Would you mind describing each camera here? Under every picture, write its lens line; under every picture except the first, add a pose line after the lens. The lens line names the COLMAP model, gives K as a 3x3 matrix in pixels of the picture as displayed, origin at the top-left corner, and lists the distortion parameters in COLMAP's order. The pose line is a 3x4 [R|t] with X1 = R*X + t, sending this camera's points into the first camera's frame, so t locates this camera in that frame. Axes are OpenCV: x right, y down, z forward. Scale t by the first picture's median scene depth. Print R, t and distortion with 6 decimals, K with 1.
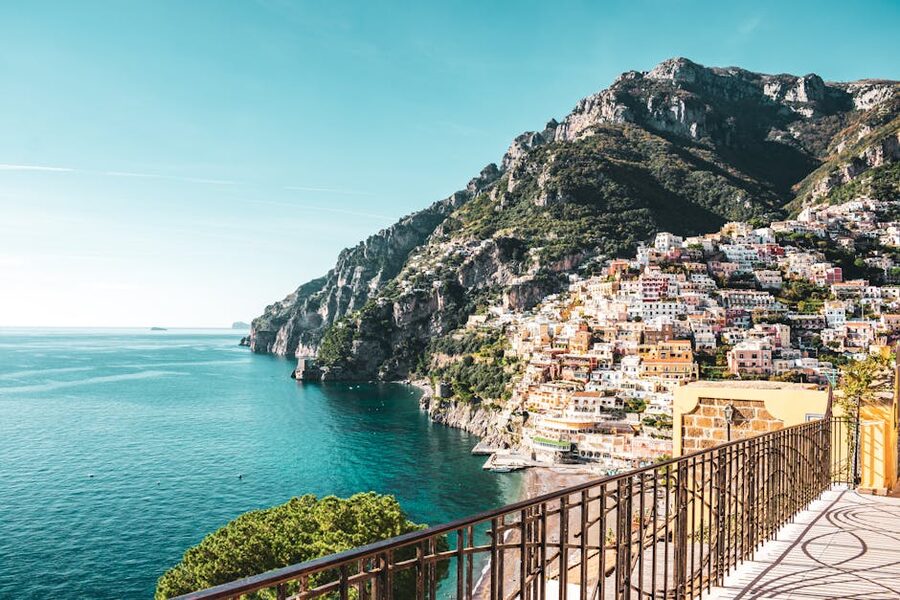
lens RADIAL K [[724.6, 0, 450.0], [0, 724.6, 300.0], [0, 0, 1]] dist [-0.085950, -0.000374]
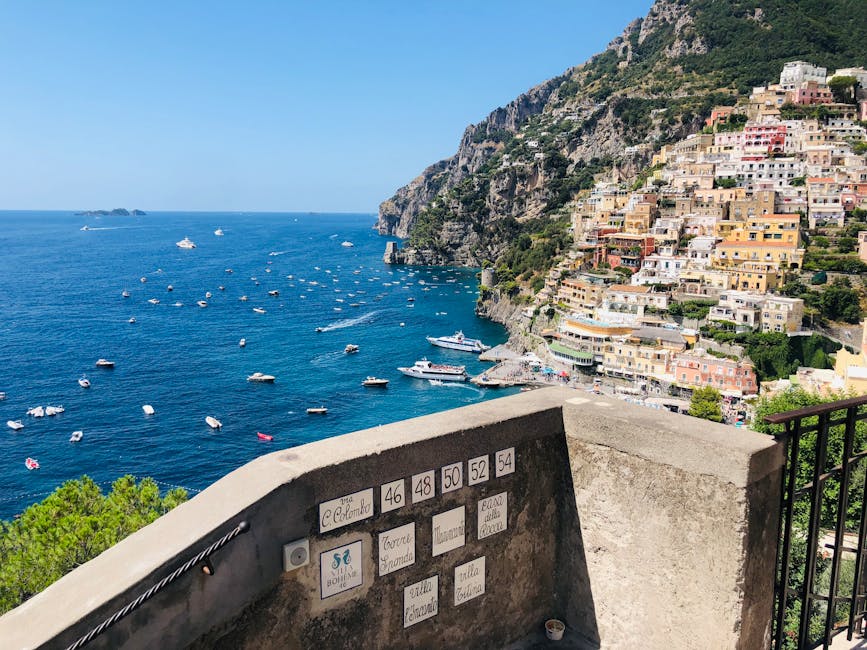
lens RADIAL K [[719.5, 0, 433.5], [0, 719.5, 325.0], [0, 0, 1]] dist [0.002340, 0.004590]
pose [[0.971141, 0.038169, -0.235433, 0.145094], [0.007194, 0.981975, 0.188875, 0.024849], [0.238399, -0.185117, 0.953361, 0.222246]]
